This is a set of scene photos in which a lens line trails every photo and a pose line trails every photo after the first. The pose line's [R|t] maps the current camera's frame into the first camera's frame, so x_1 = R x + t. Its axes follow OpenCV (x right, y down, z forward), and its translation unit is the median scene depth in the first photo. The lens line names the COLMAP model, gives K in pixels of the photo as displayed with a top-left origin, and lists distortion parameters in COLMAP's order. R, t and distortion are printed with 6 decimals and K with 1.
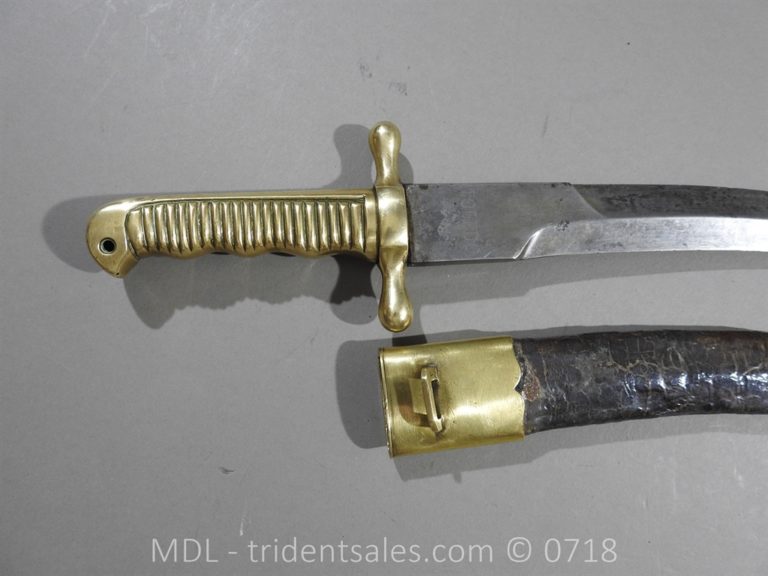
lens RADIAL K [[560.4, 0, 386.3], [0, 560.4, 285.3], [0, 0, 1]] dist [0.031365, -0.008909]
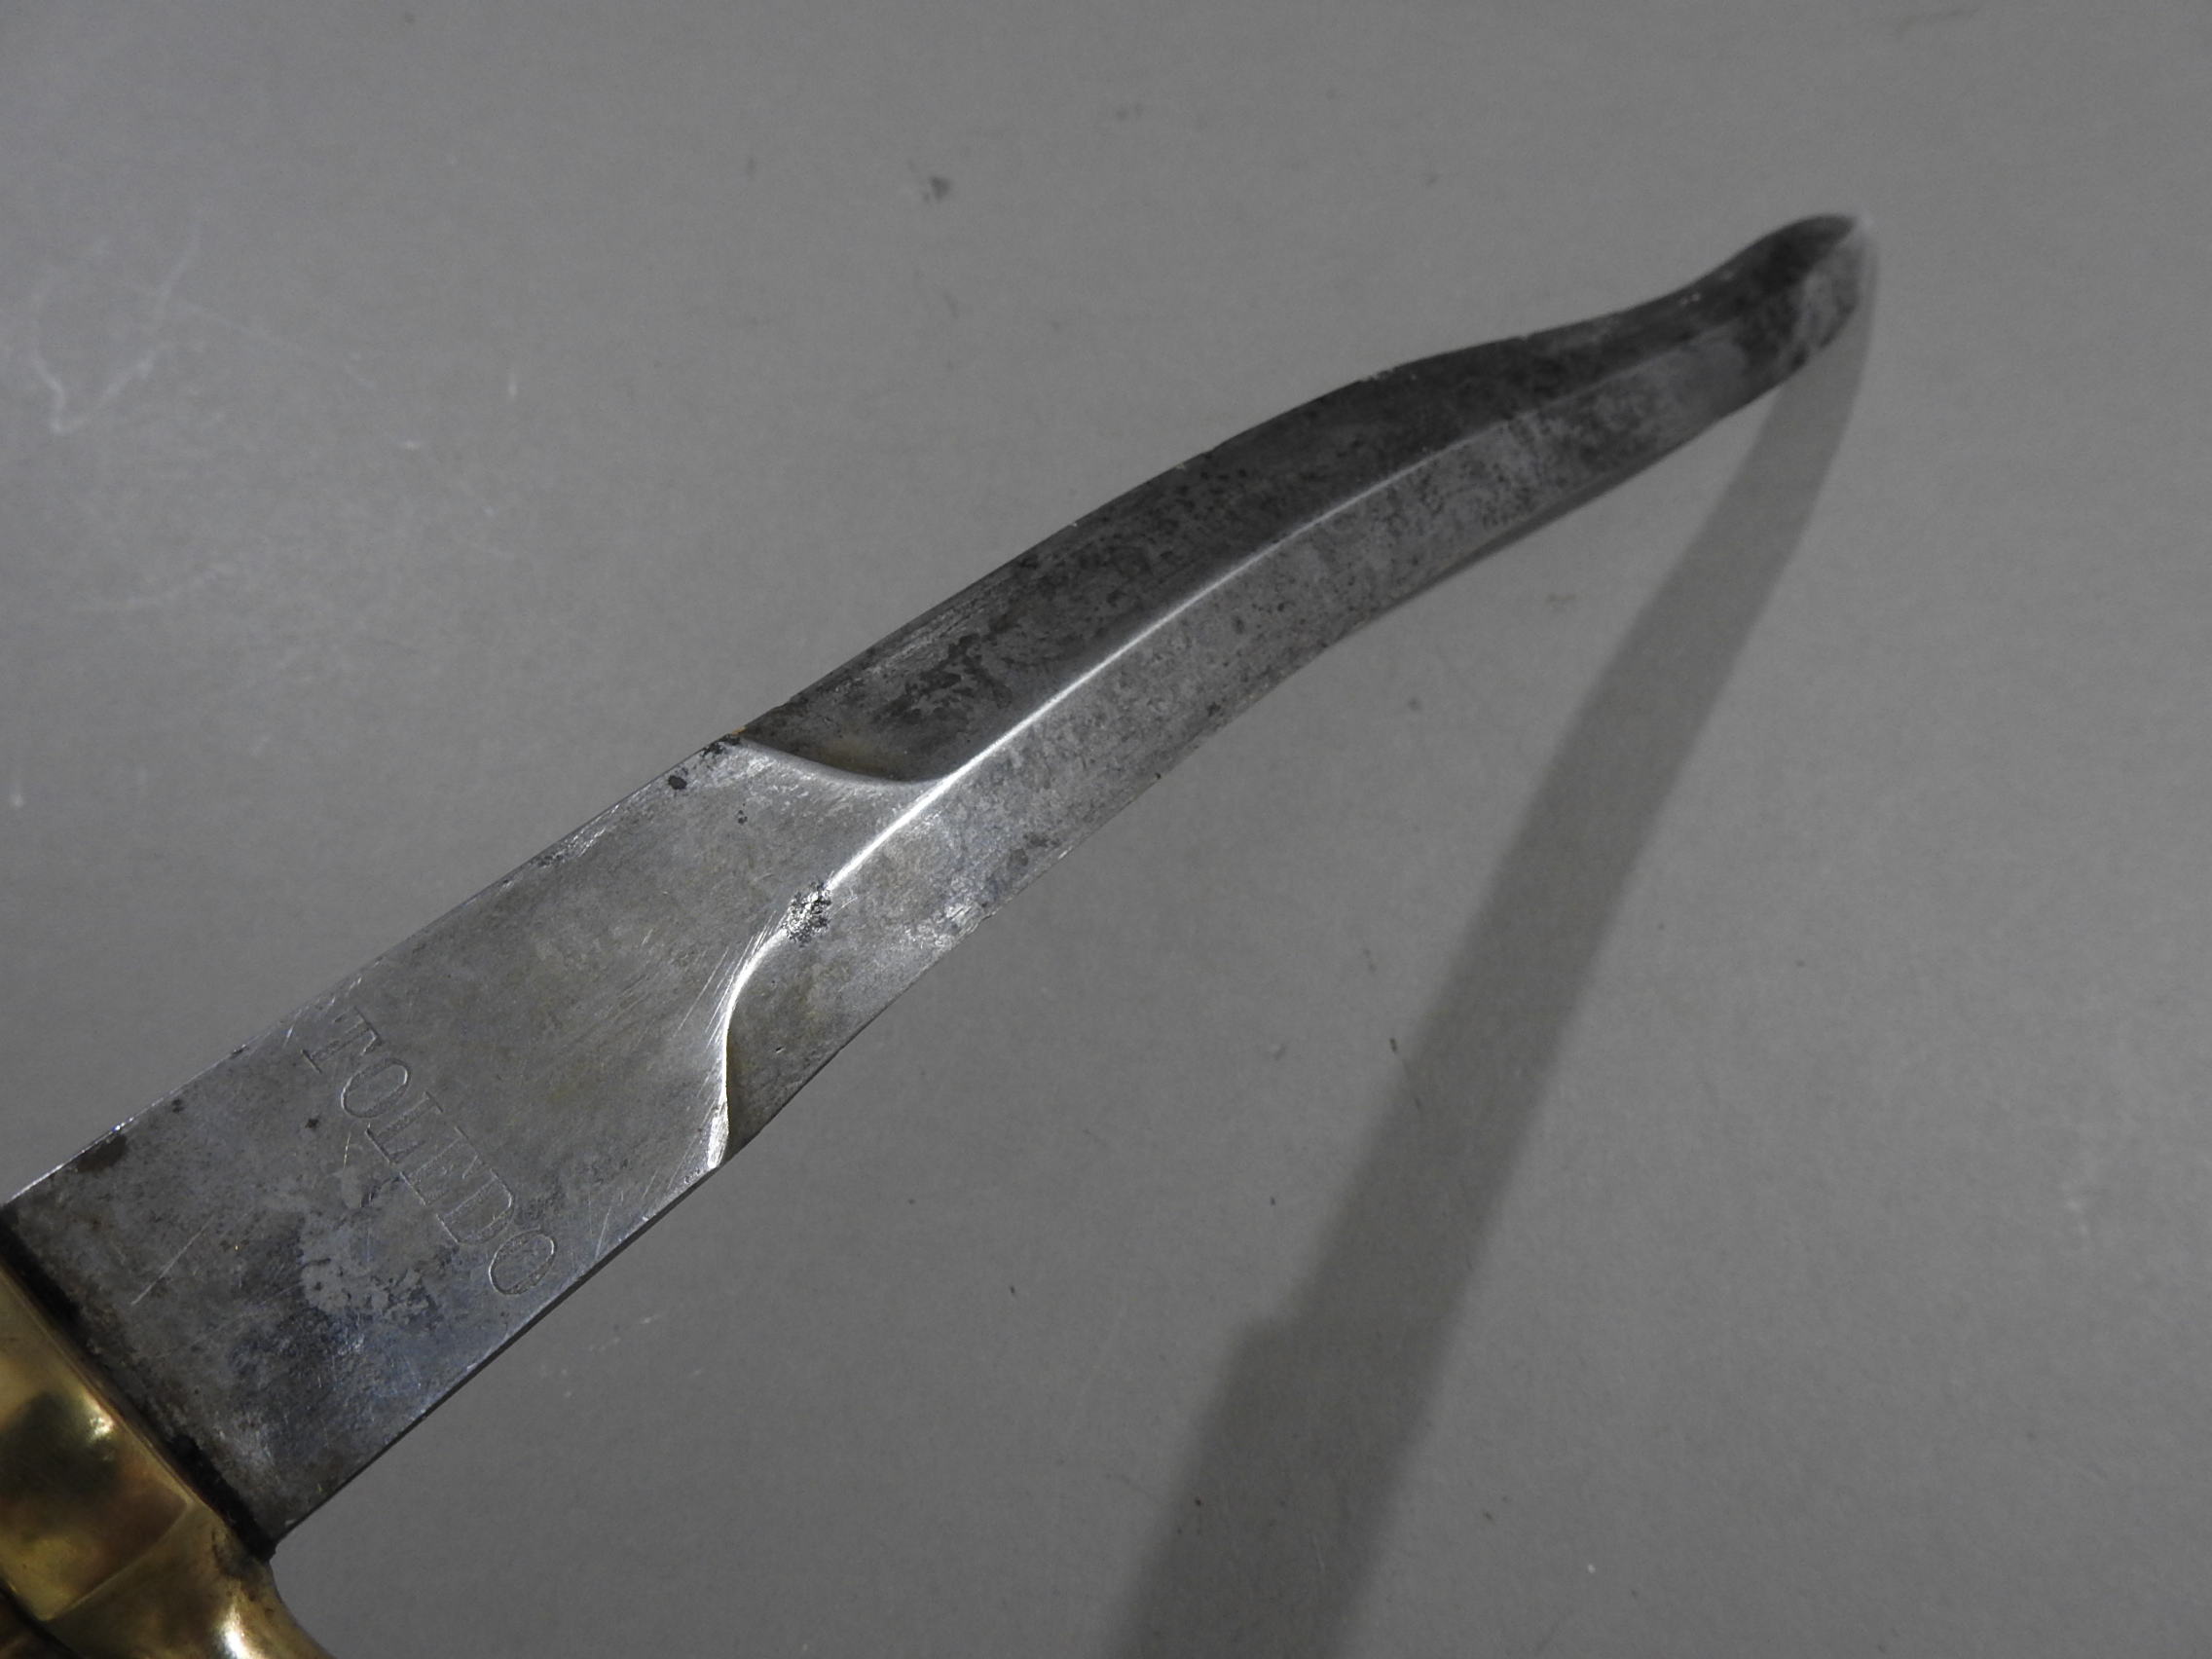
lens RADIAL K [[1614.1, 0, 1112.6], [0, 1614.1, 821.6], [0, 0, 1]] dist [0.031365, -0.008909]
pose [[0.730688, -0.538336, 0.419868, 0.141749], [0.538821, 0.832397, 0.129562, -0.152660], [-0.419244, 0.131564, 0.898290, 0.336510]]
